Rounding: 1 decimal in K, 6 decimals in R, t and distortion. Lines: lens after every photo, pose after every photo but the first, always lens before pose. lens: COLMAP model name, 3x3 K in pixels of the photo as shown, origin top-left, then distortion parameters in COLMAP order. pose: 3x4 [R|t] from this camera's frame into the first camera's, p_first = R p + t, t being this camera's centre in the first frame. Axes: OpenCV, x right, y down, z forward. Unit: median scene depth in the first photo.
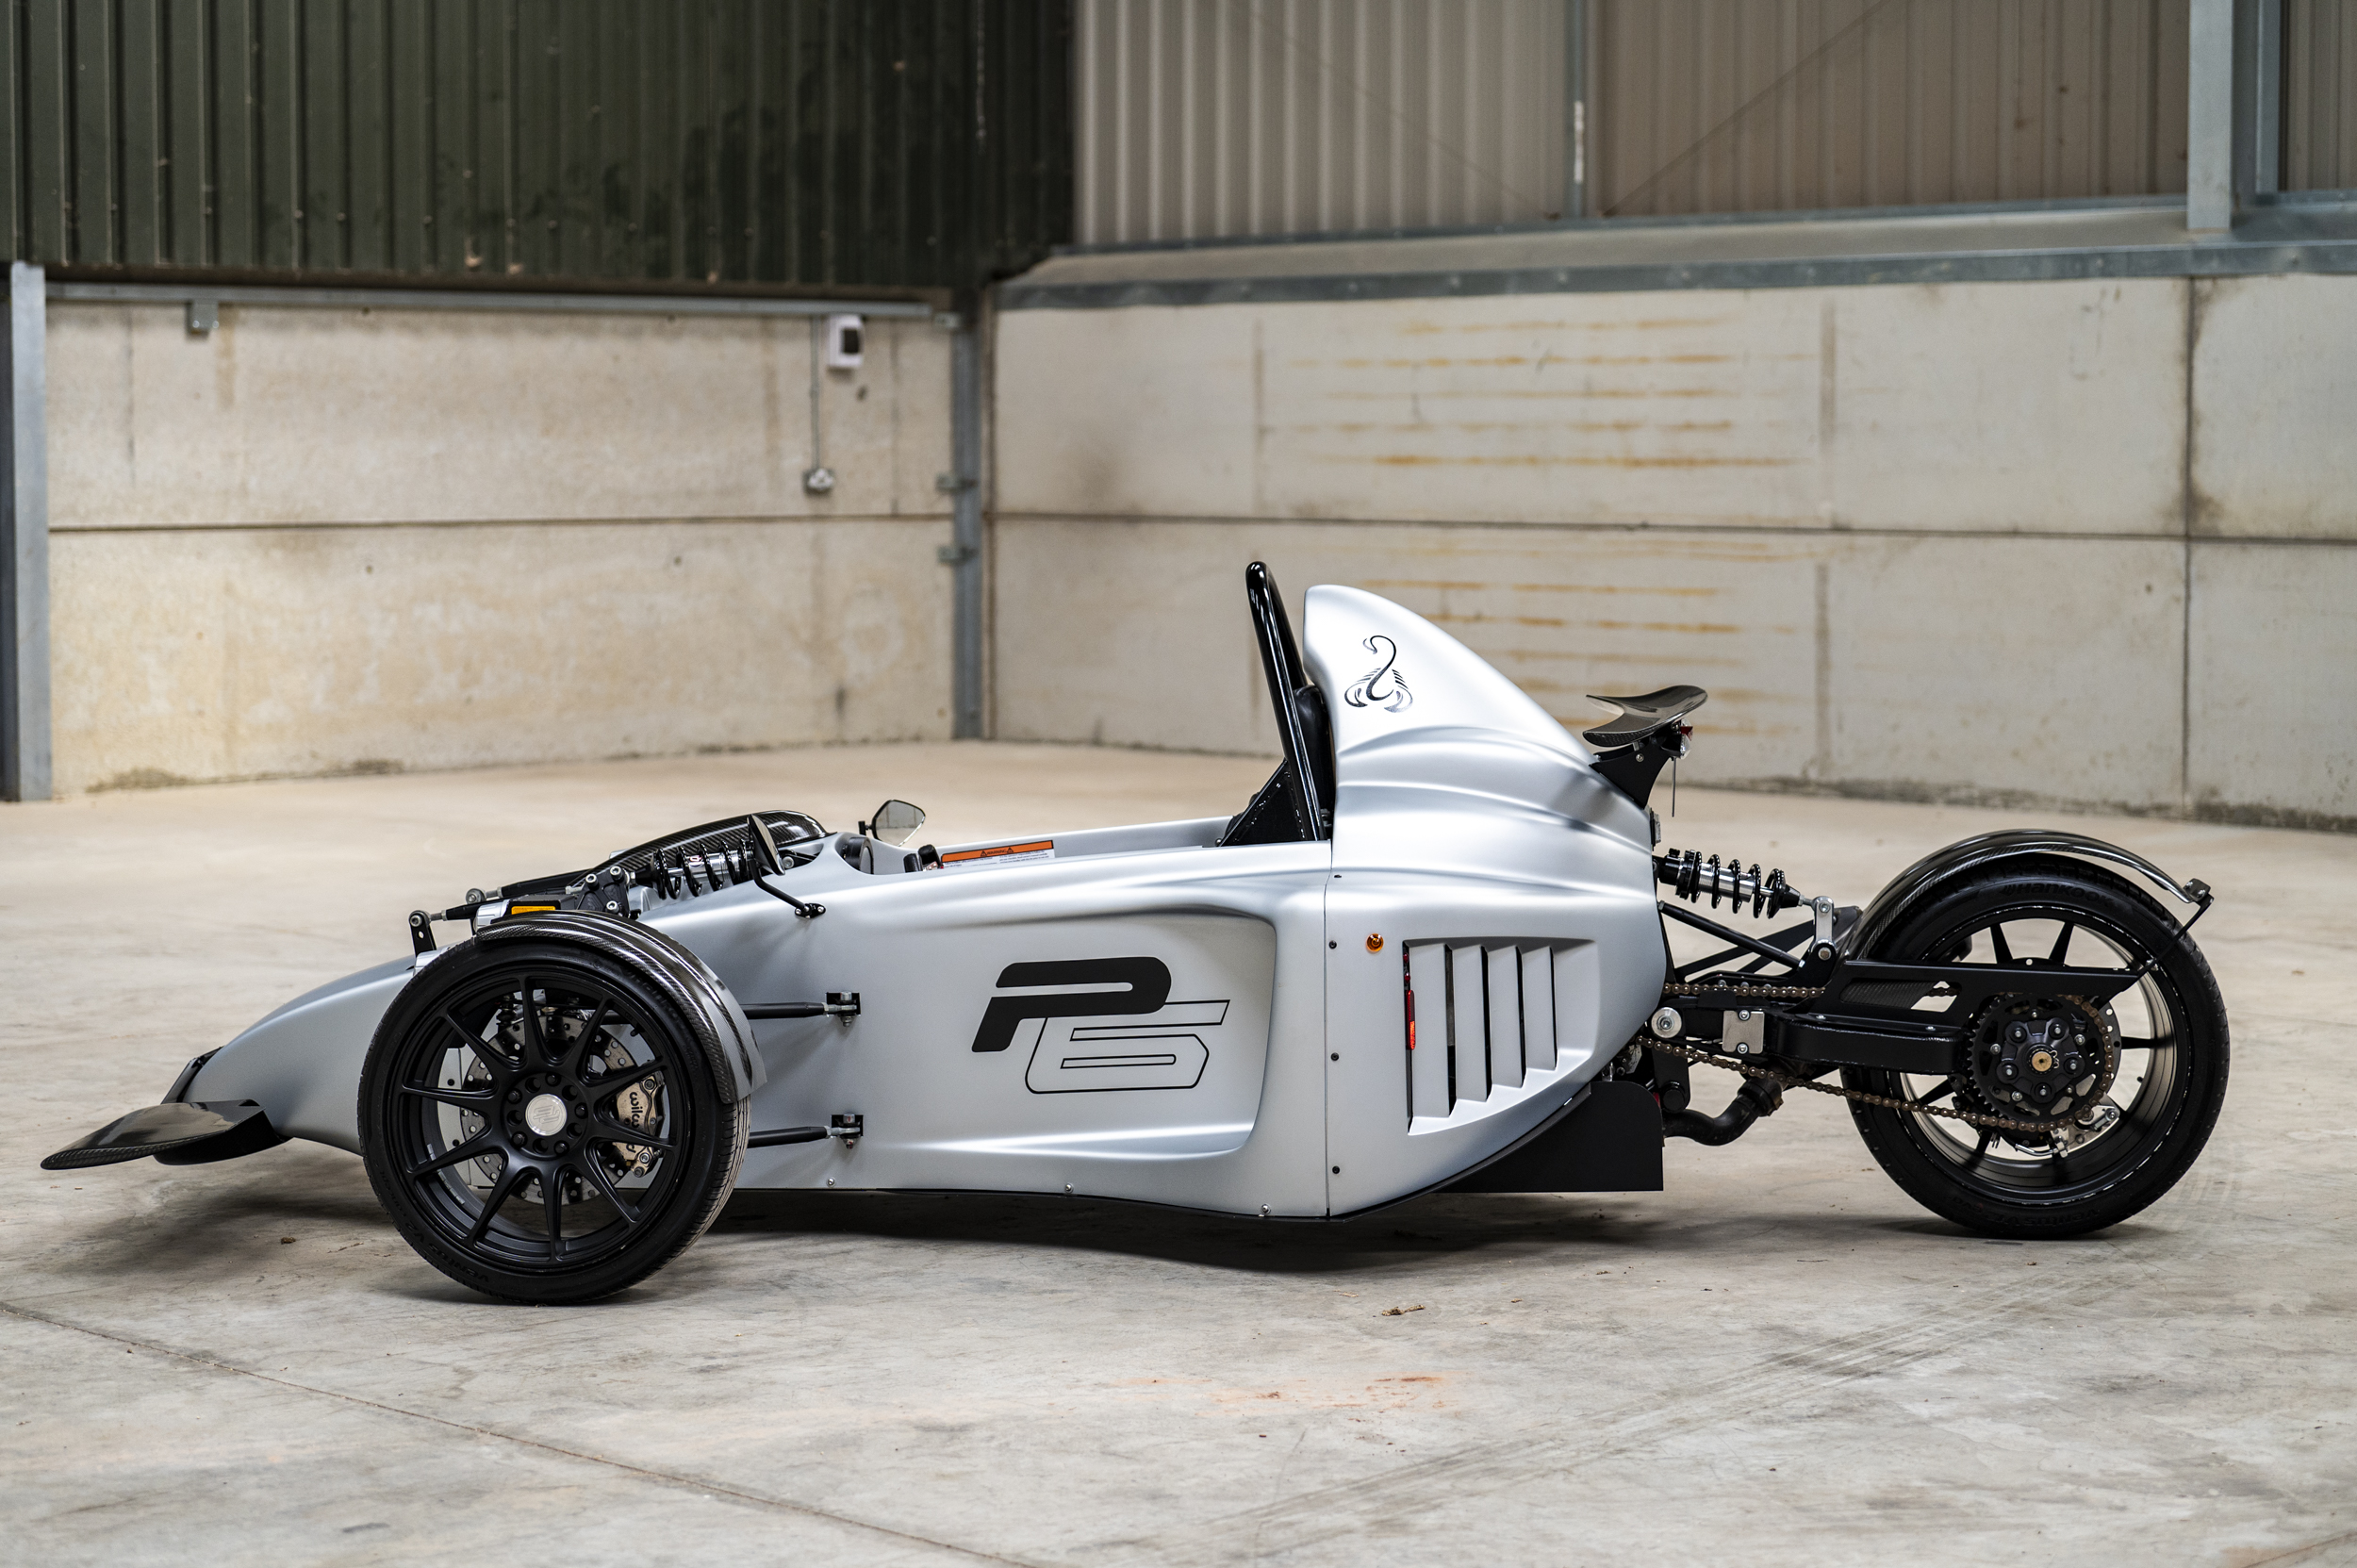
lens RADIAL K [[4771.0, 0, 1178.5], [0, 4771.0, 784.0], [0, 0, 1]] dist [0.005941, -0.119776]
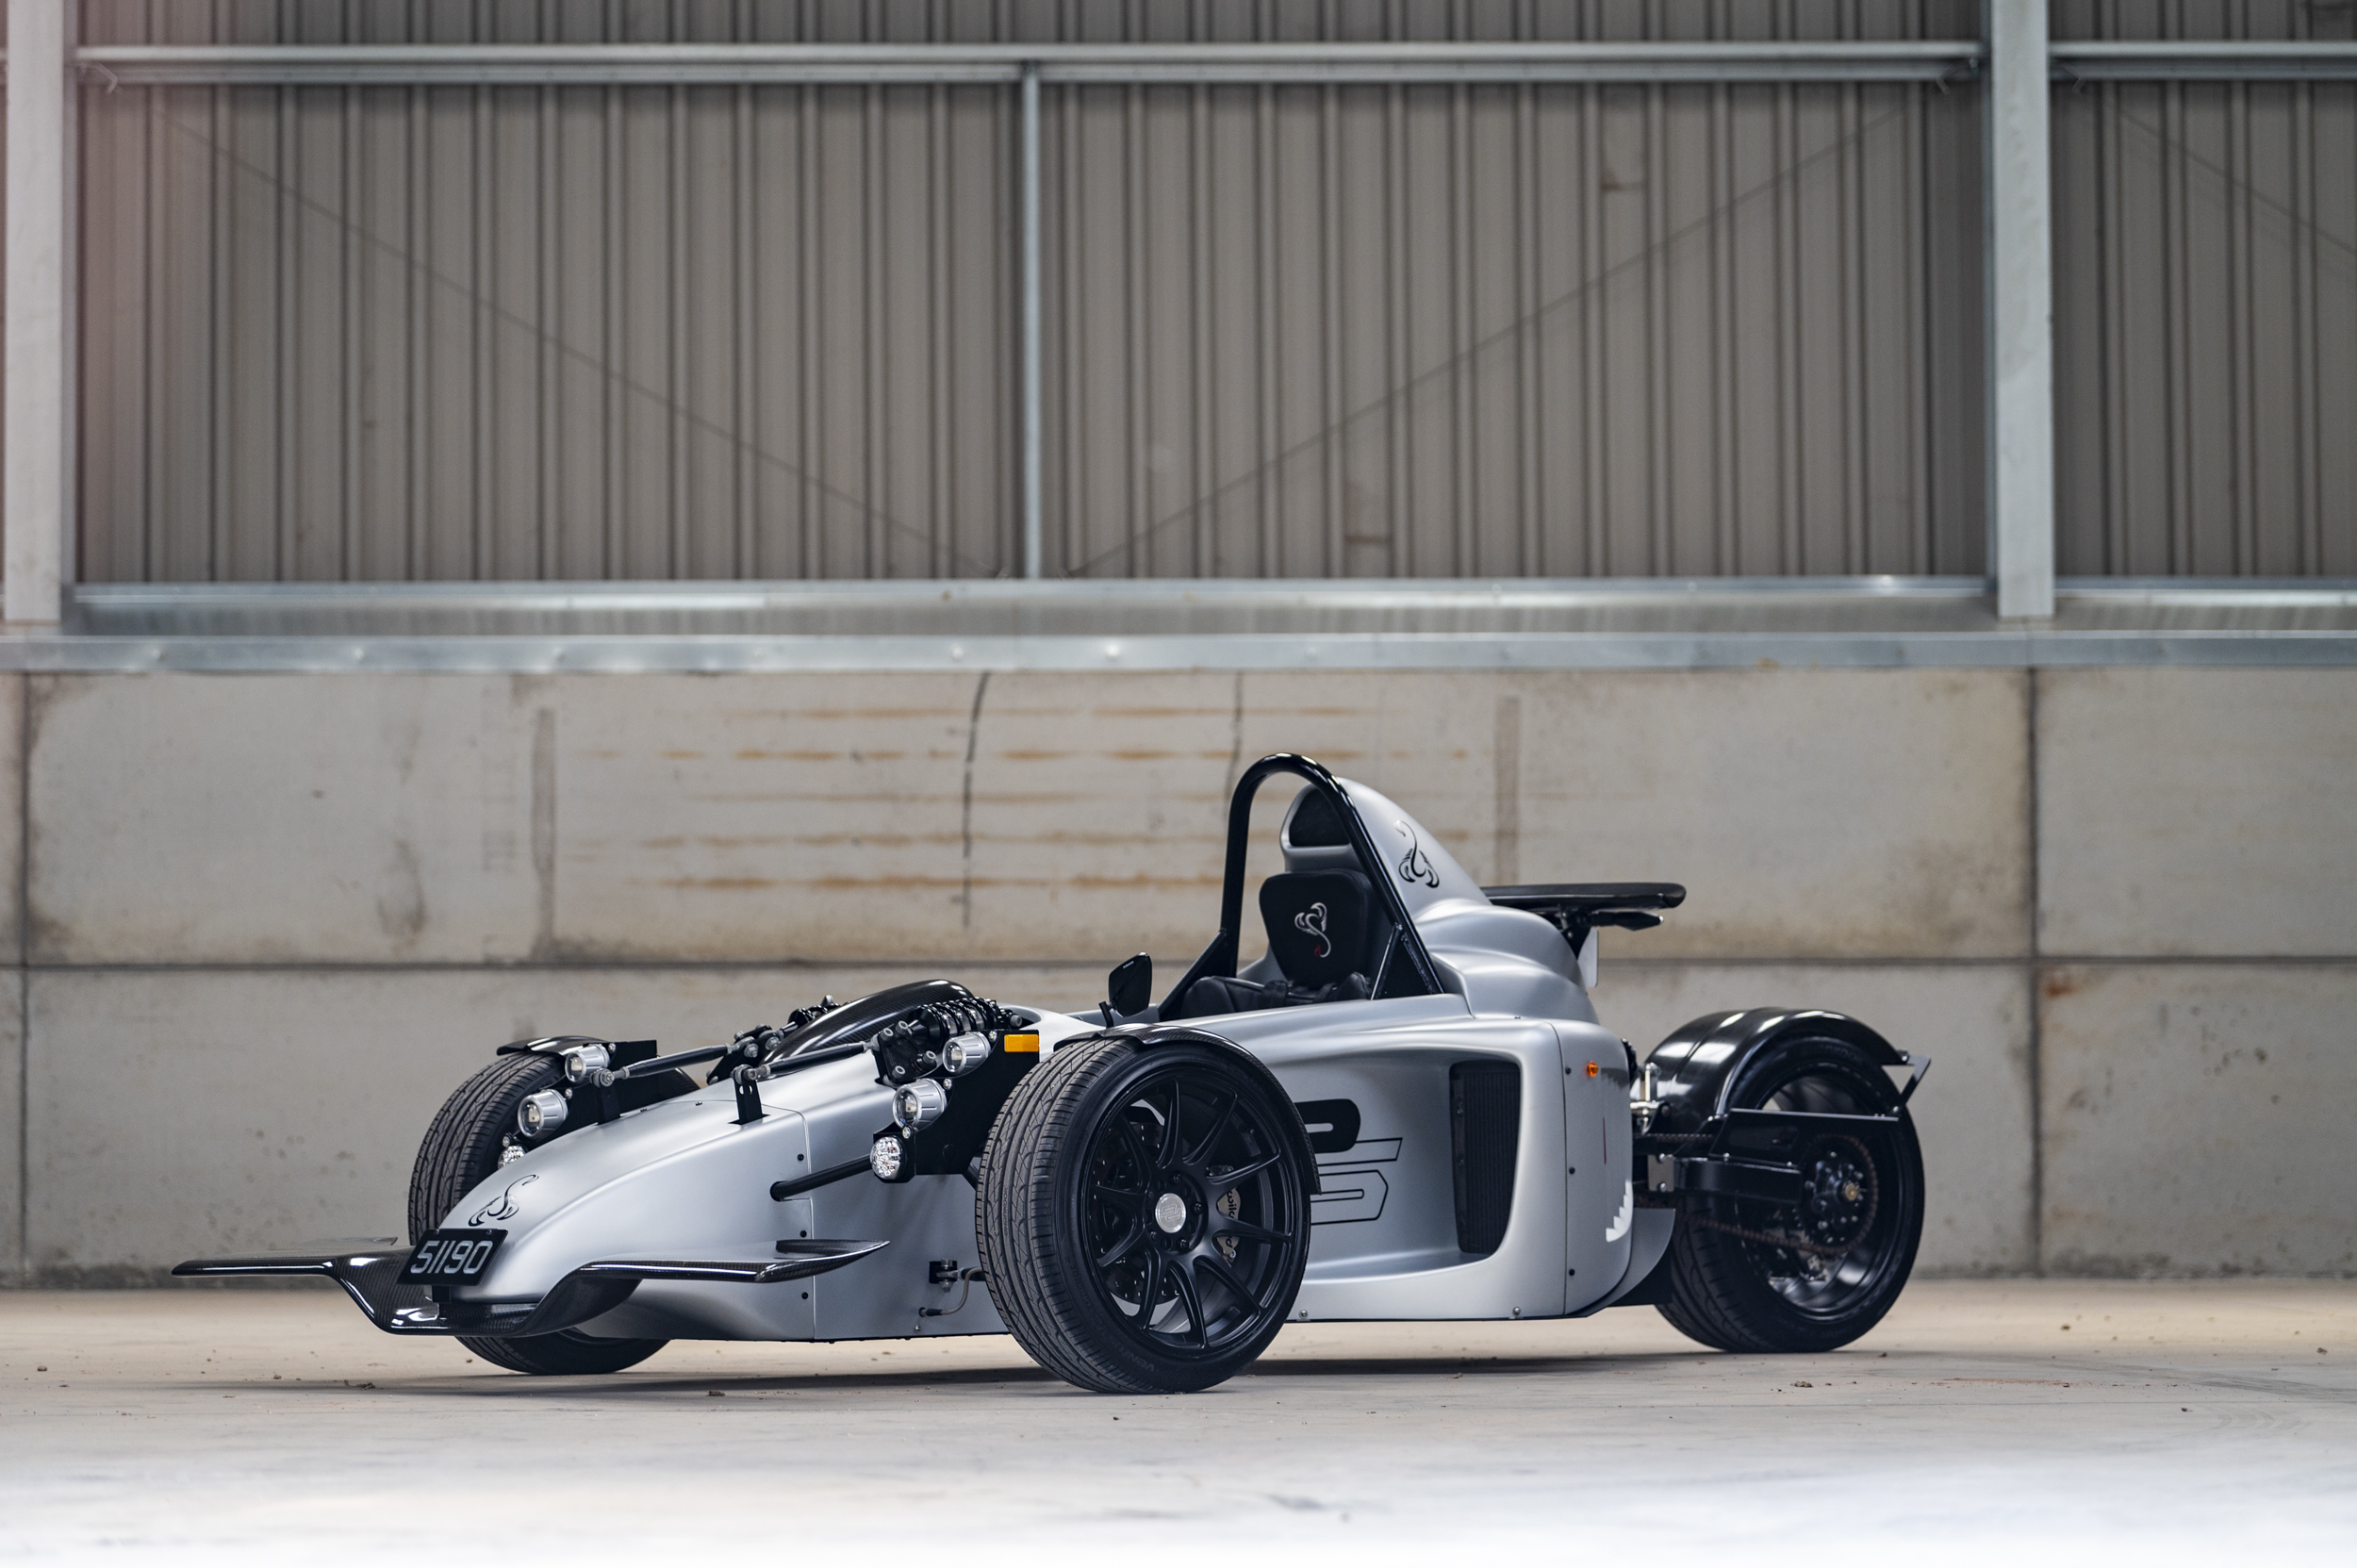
lens RADIAL K [[6709.6, 0, 1178.5], [0, 6709.6, 784.0], [0, 0, 1]] dist [-0.008964, -0.360756]
pose [[0.714050, 0.033294, 0.699302, -0.506343], [0.055345, 0.993058, -0.103792, 0.055661], [-0.697903, 0.112815, 0.707251, -0.030015]]
